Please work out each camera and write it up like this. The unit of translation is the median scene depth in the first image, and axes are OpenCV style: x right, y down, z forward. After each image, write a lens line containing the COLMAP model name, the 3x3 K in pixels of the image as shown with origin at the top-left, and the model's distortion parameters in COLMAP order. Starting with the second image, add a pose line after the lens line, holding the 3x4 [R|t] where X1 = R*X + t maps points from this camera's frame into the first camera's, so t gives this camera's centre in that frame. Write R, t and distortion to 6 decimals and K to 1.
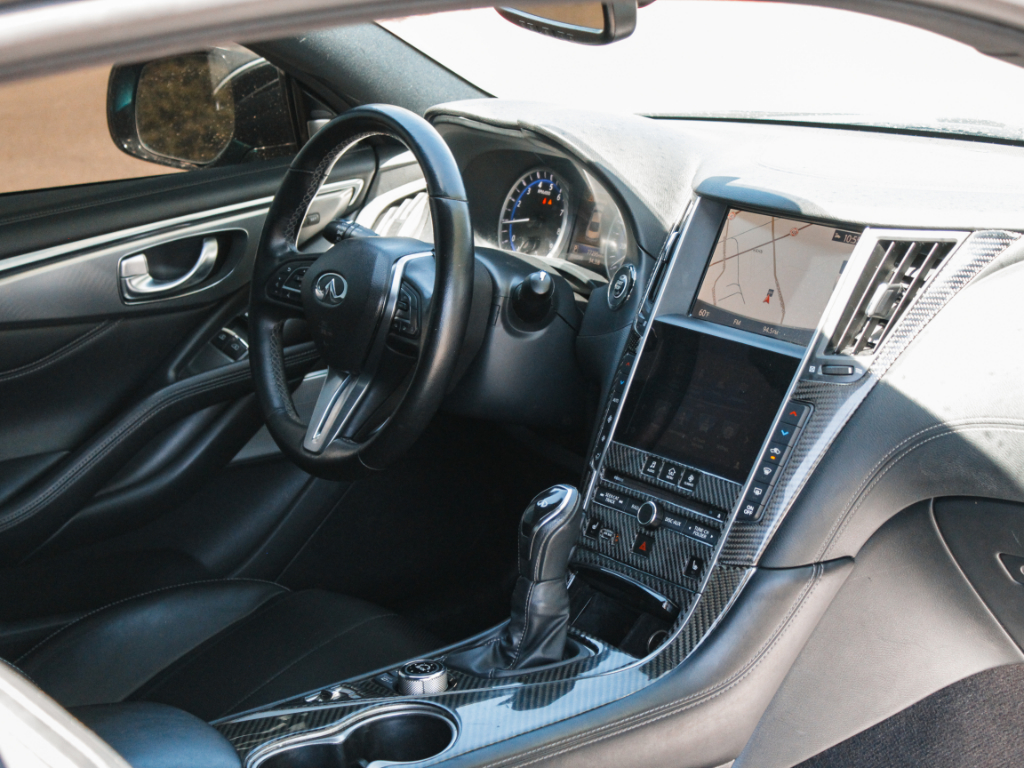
lens RADIAL K [[2055.9, 0, 512.6], [0, 2055.9, 384.4], [0, 0, 1]] dist [-0.108058, 0.000000]
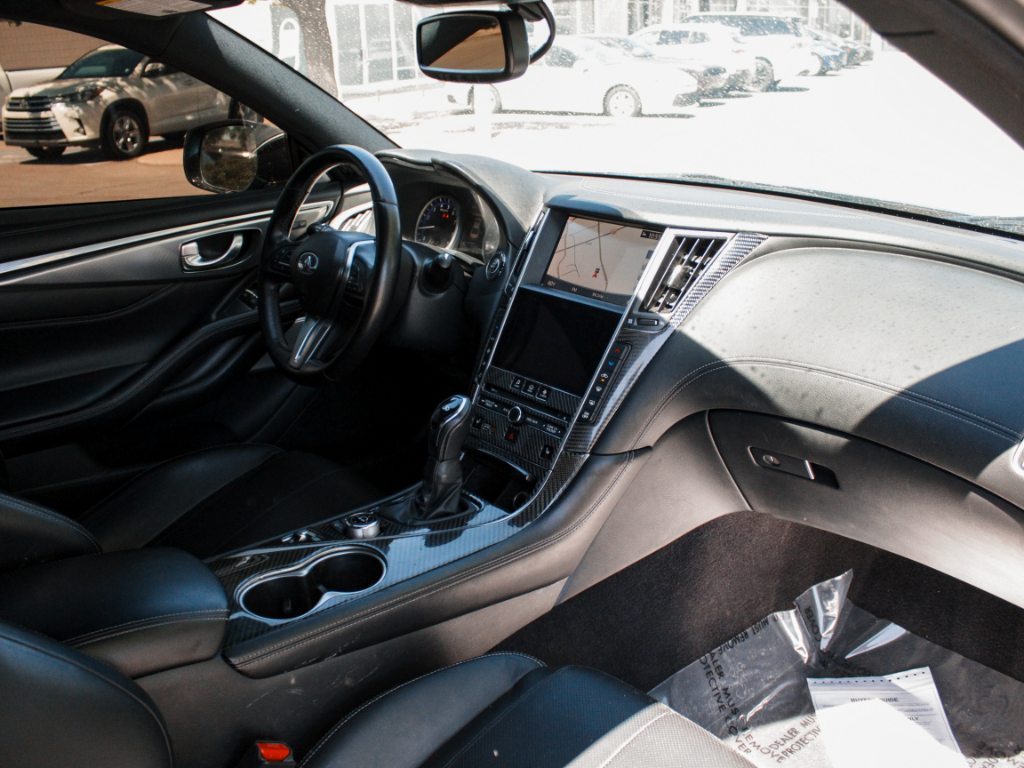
lens RADIAL K [[1009.0, 0, 538.4], [0, 1009.0, 385.0], [0, 0, 1]] dist [-0.164628, 0.000000]
pose [[0.992103, 0.017850, 0.124150, -0.008981], [-0.024576, 0.998300, 0.052851, 0.001588], [-0.122995, -0.055485, 0.990855, 0.256439]]
